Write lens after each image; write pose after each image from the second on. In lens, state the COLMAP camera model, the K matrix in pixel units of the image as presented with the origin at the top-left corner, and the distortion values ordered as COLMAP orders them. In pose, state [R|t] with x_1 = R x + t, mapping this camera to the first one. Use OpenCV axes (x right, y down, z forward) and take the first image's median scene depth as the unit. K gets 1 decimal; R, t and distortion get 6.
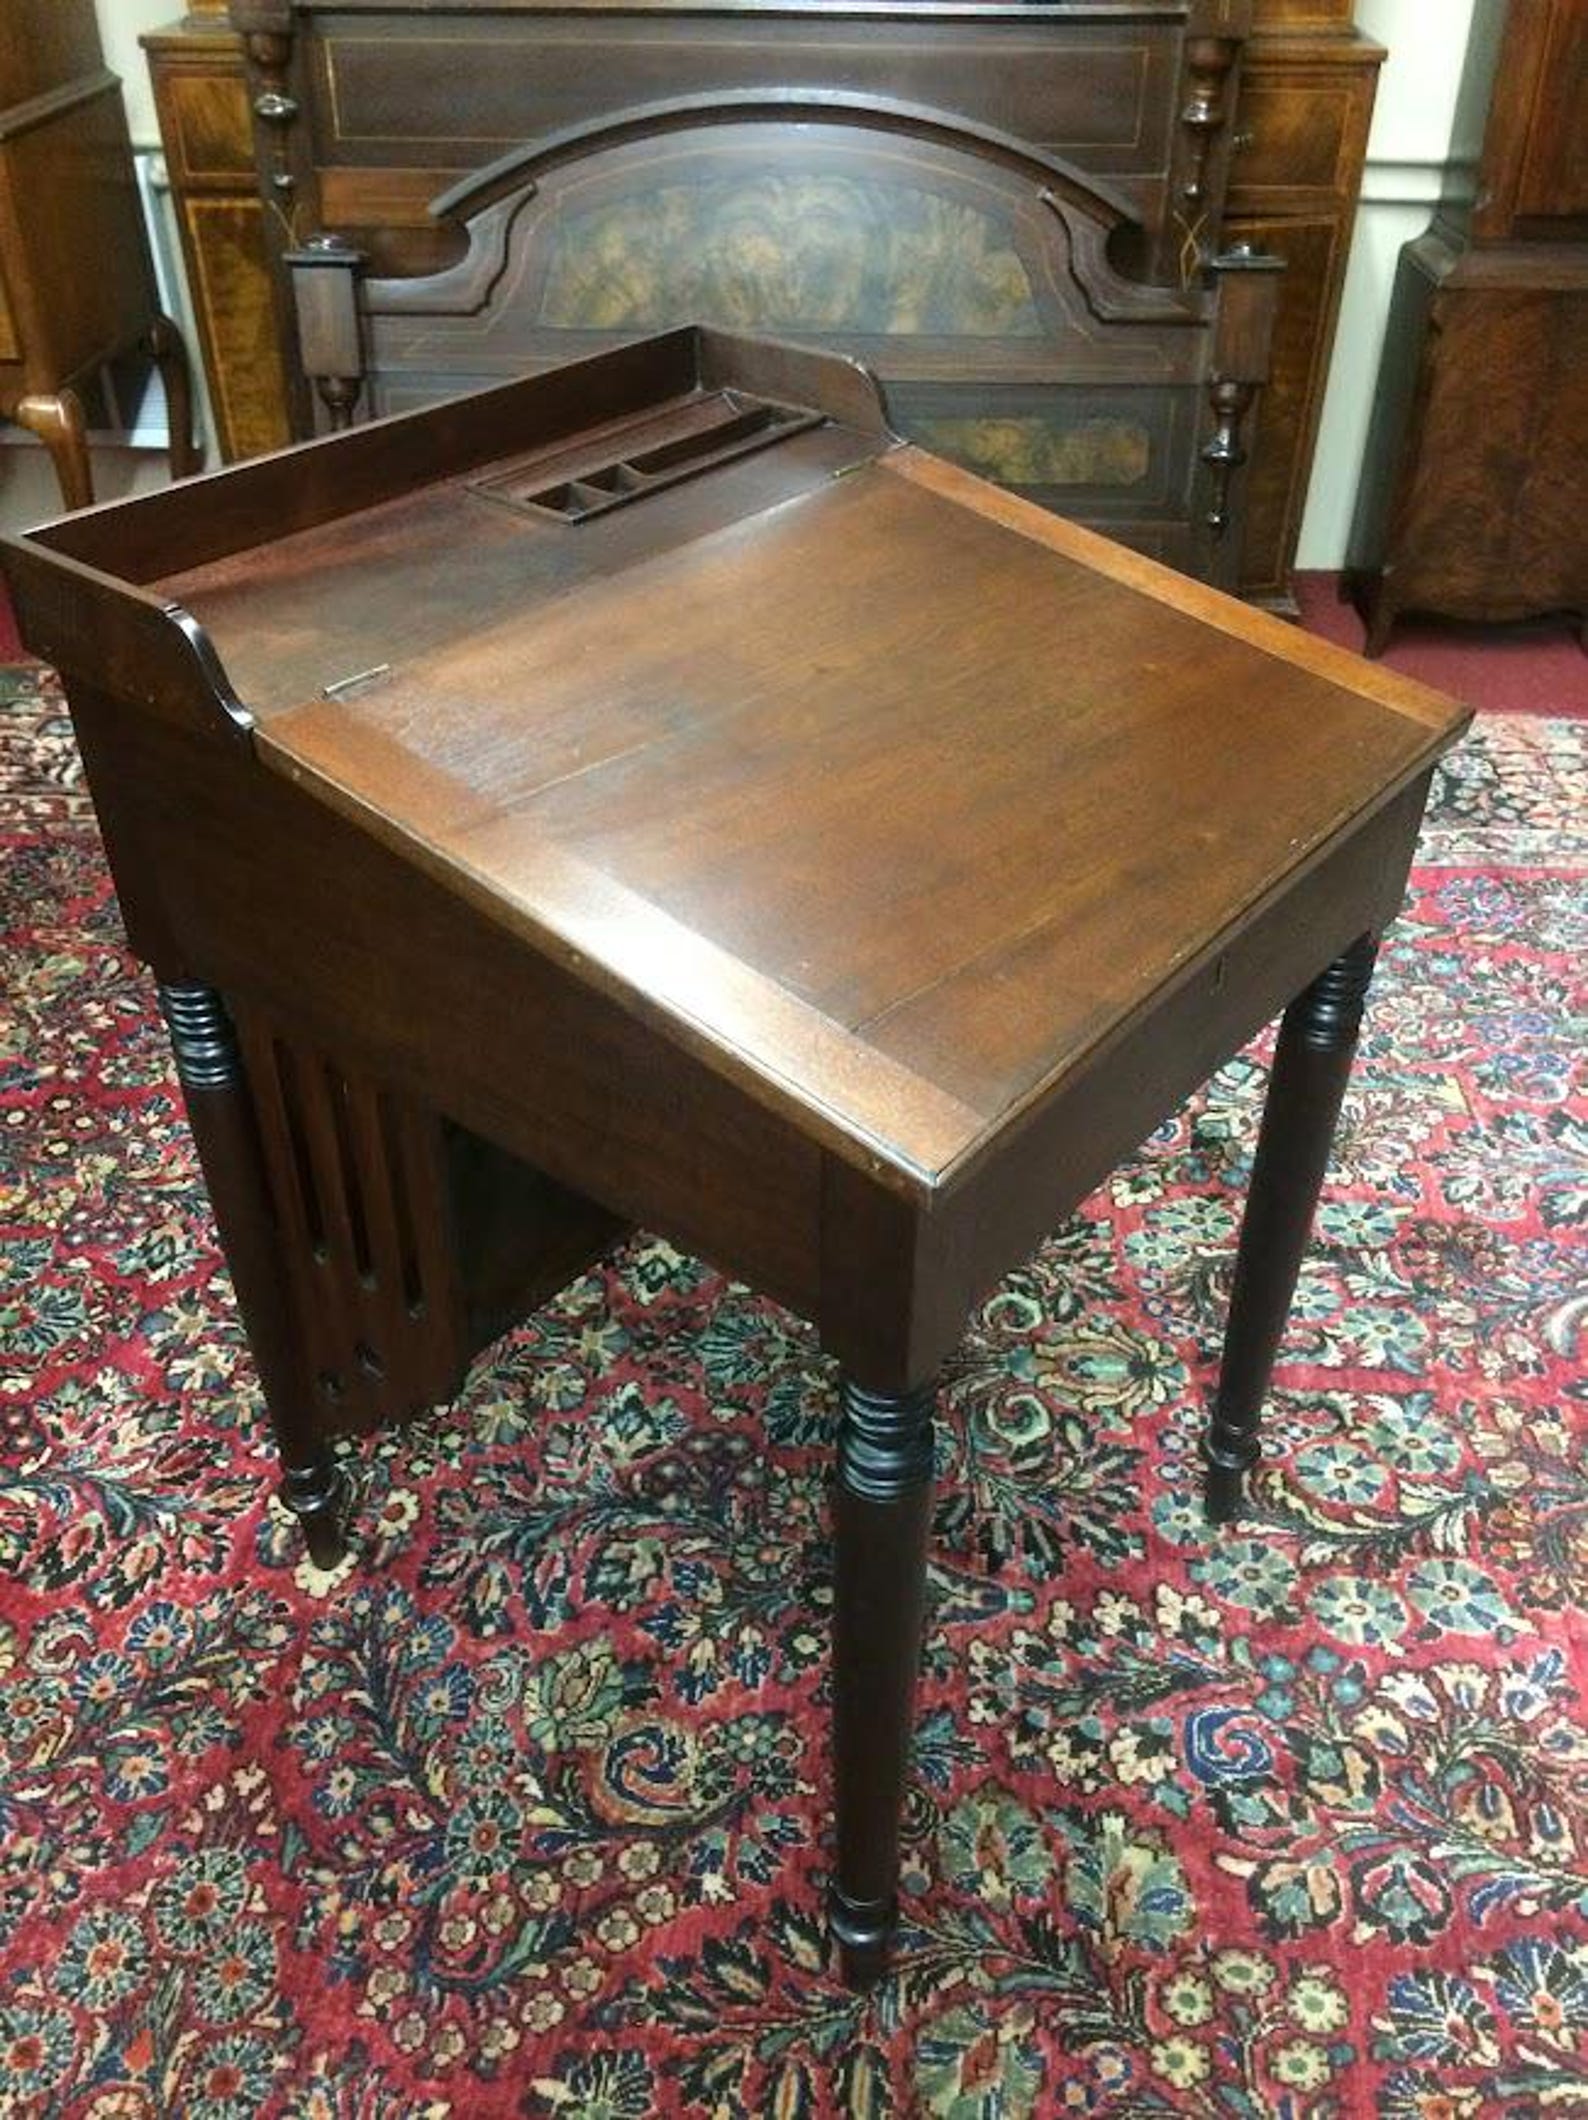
lens RADIAL K [[1808.3, 0, 789.3], [0, 1808.3, 1042.0], [0, 0, 1]] dist [0.119741, -0.187189]
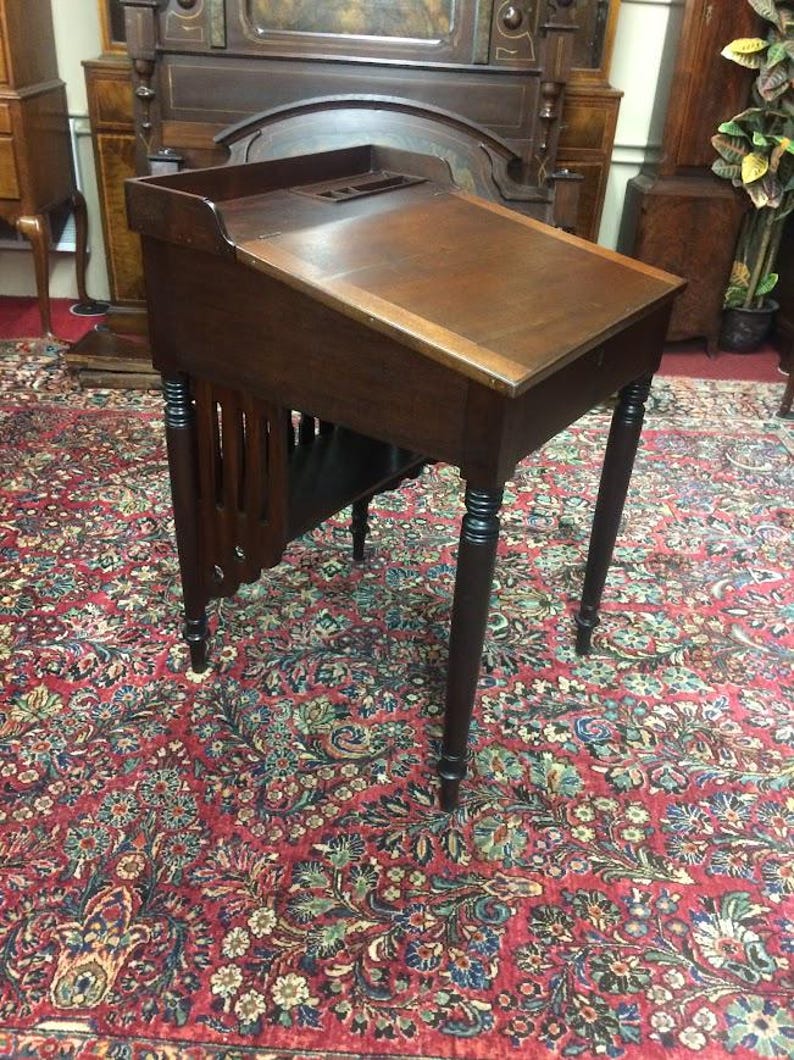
lens RADIAL K [[904.2, 0, 394.6], [0, 904.2, 521.0], [0, 0, 1]] dist [0.119741, -0.187189]
pose [[0.996288, 0.008356, 0.085675, -0.113701], [0.000098, 0.995166, -0.098203, 0.218407], [-0.086082, 0.097847, 0.991472, -0.166817]]
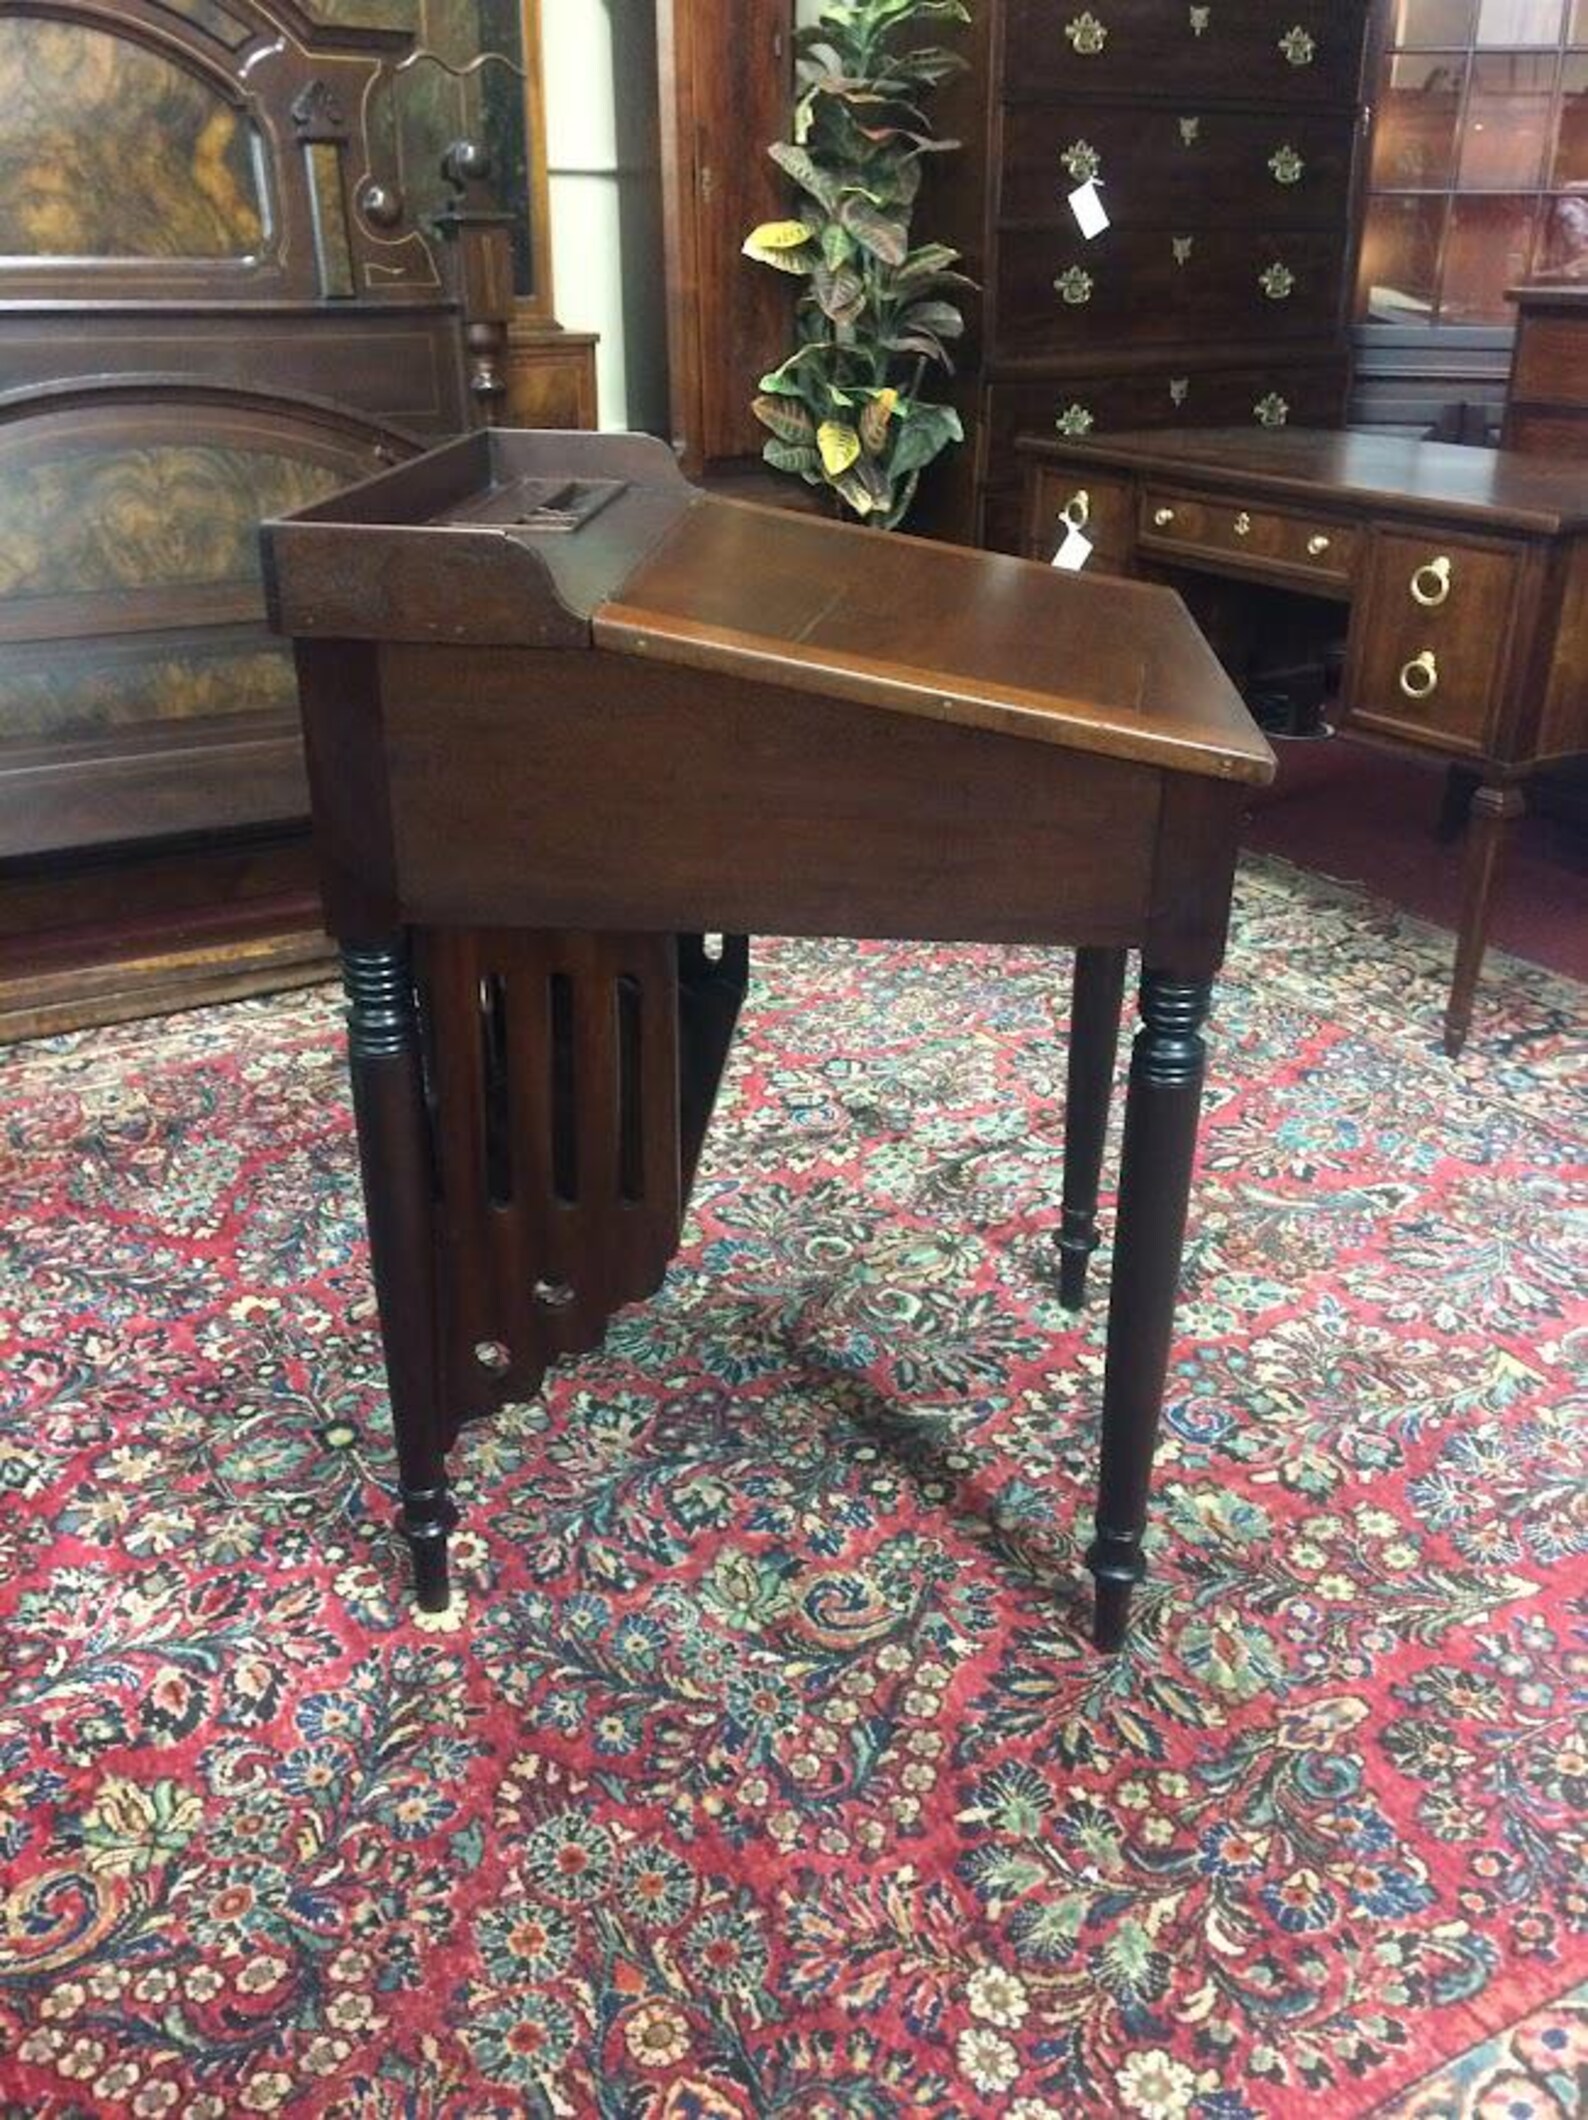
lens RADIAL K [[1808.3, 0, 789.3], [0, 1808.3, 1042.0], [0, 0, 1]] dist [0.119741, -0.187189]
pose [[0.827934, -0.224095, 0.514108, -0.559478], [0.323375, 0.939720, -0.111157, 0.175316], [-0.458208, 0.258280, 0.850492, -0.014130]]
